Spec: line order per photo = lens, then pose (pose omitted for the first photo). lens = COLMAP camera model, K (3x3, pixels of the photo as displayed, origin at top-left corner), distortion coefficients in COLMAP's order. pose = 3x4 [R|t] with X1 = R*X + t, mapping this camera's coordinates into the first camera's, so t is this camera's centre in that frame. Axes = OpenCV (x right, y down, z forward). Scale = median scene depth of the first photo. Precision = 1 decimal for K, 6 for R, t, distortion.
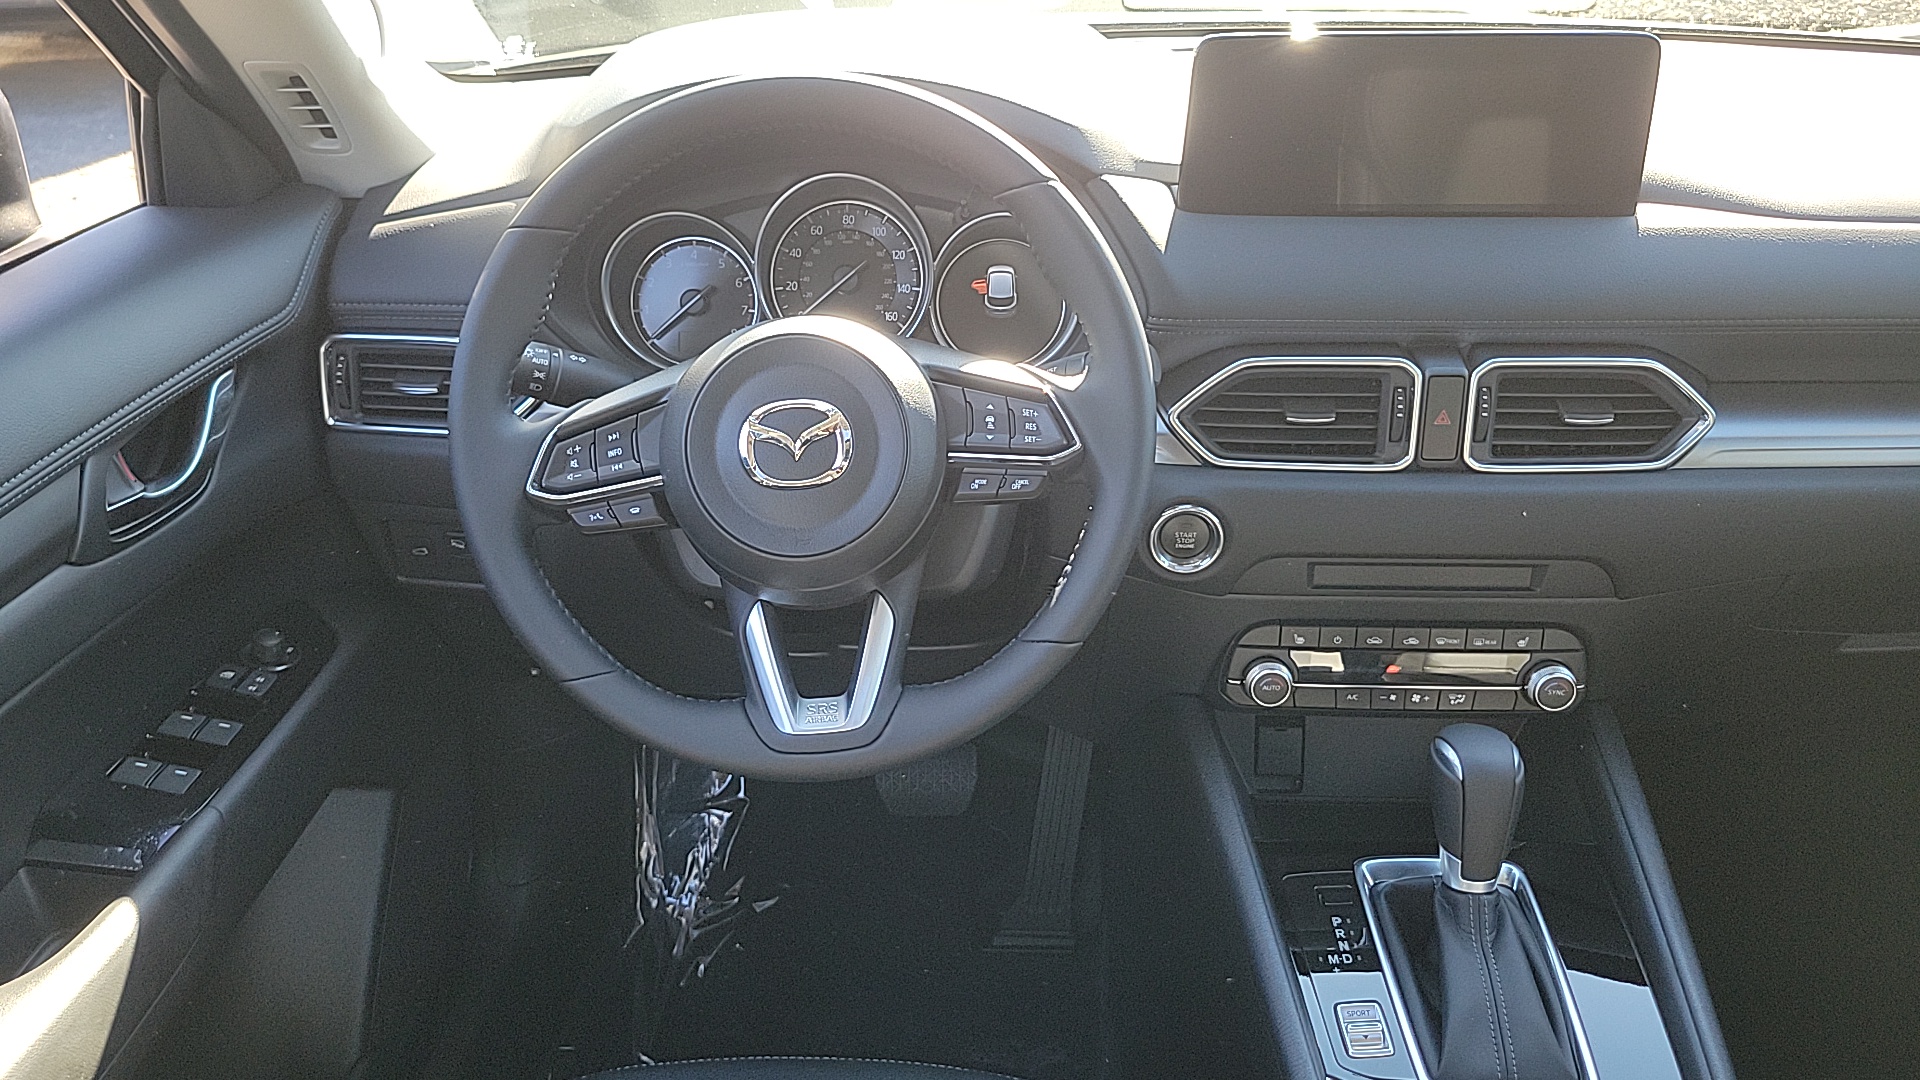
lens RADIAL K [[1480.6, 0, 973.6], [0, 1480.6, 548.5], [0, 0, 1]] dist [0.036648, -0.024887]
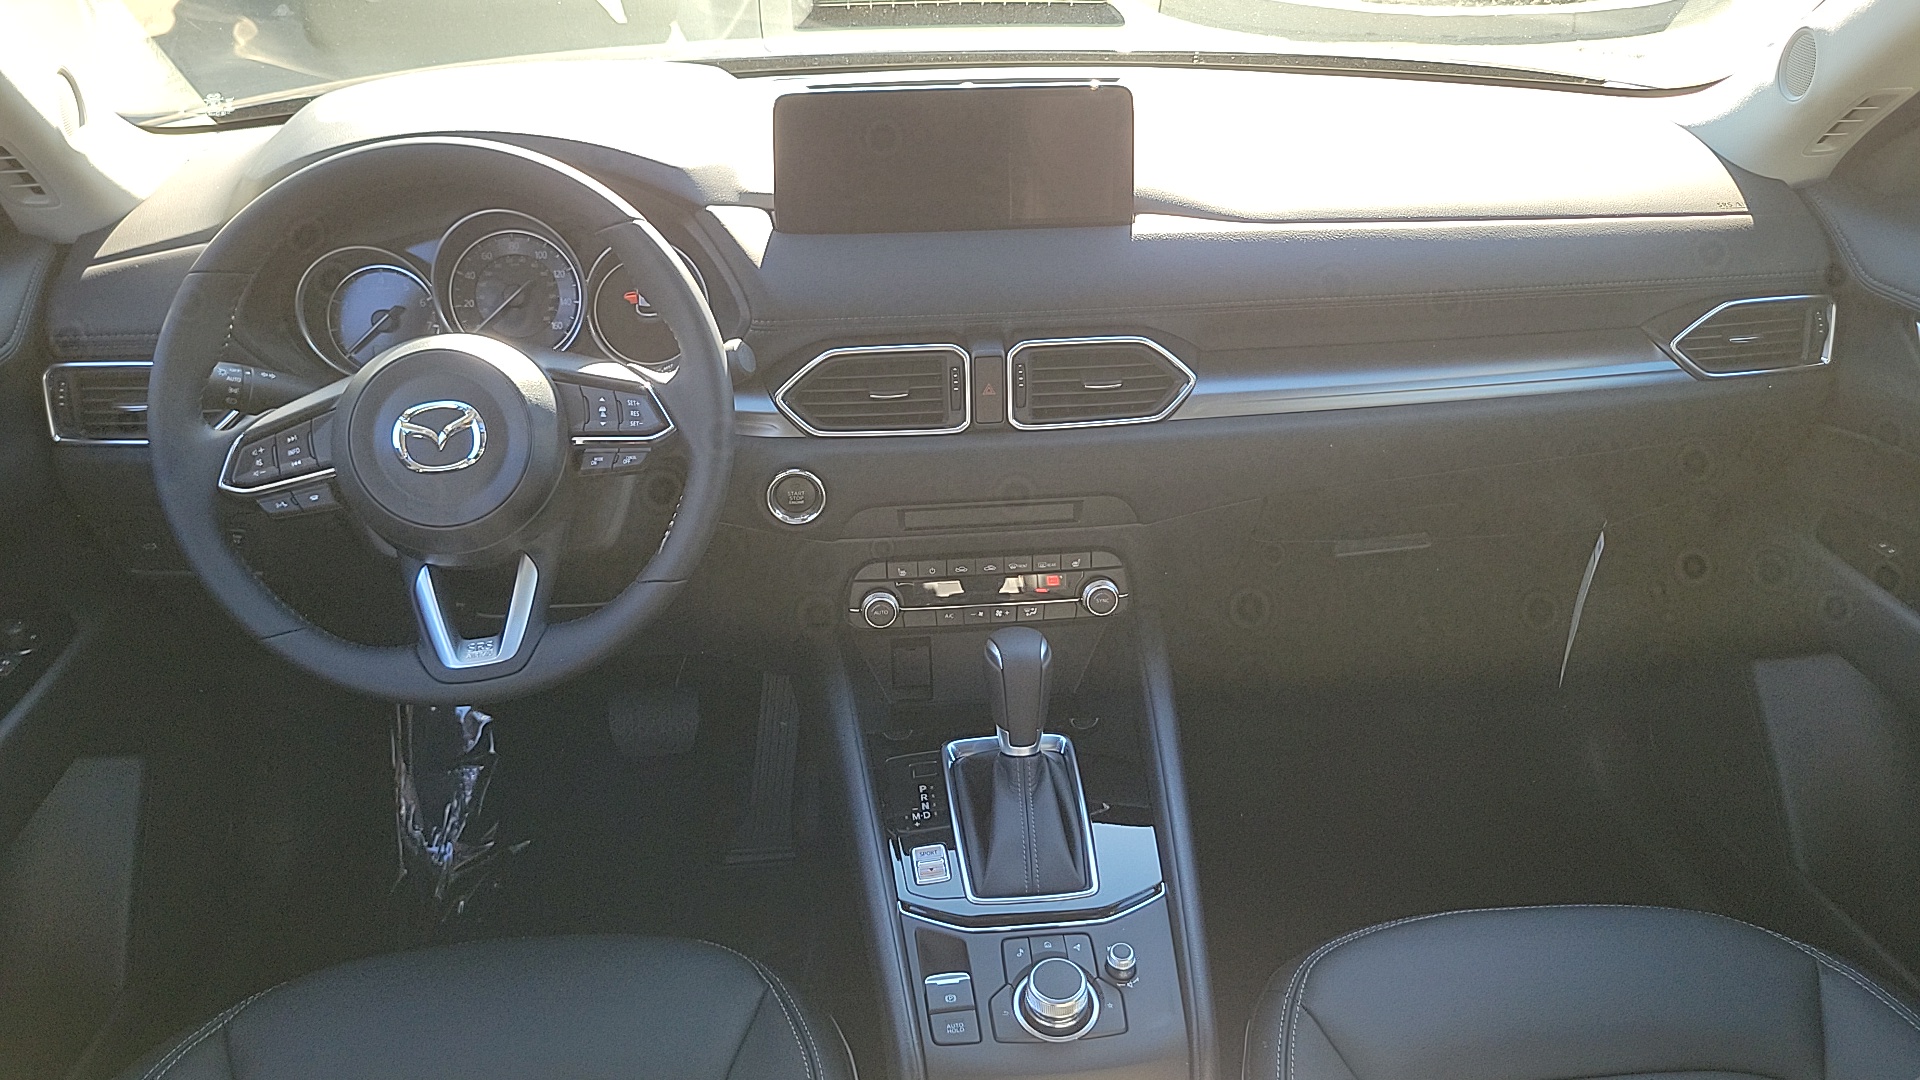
lens RADIAL K [[1480.6, 0, 988.3], [0, 1480.6, 539.5], [0, 0, 1]] dist [0.036648, -0.024887]
pose [[0.991998, -0.061072, 0.110502, 0.172387], [0.059940, 0.998110, 0.013545, 0.023650], [-0.111121, -0.006813, 0.993784, -0.267856]]
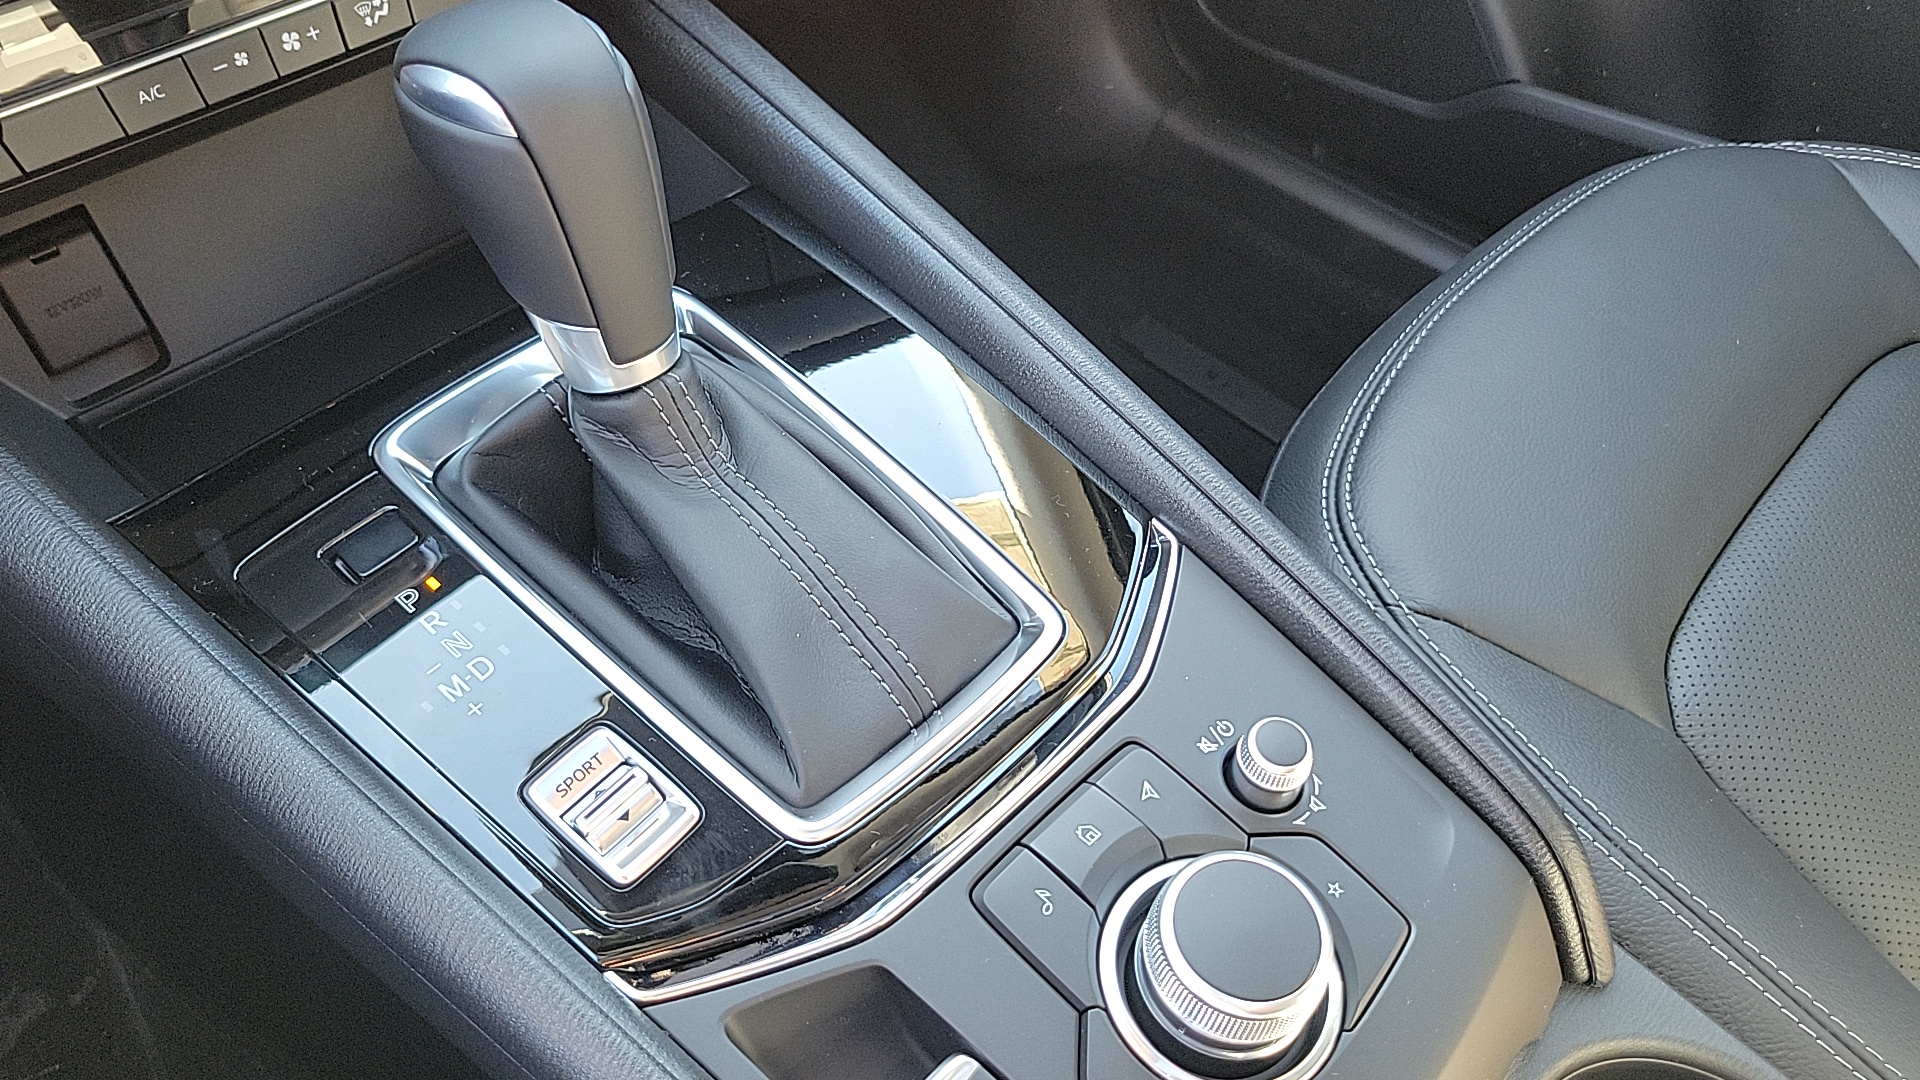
lens RADIAL K [[1480.6, 0, 967.7], [0, 1480.6, 546.0], [0, 0, 1]] dist [0.036648, -0.024887]
pose [[0.674081, -0.532138, 0.512293, 0.145655], [0.325881, 0.836645, 0.440257, 0.107512], [-0.662885, -0.129822, 0.737380, 0.593939]]
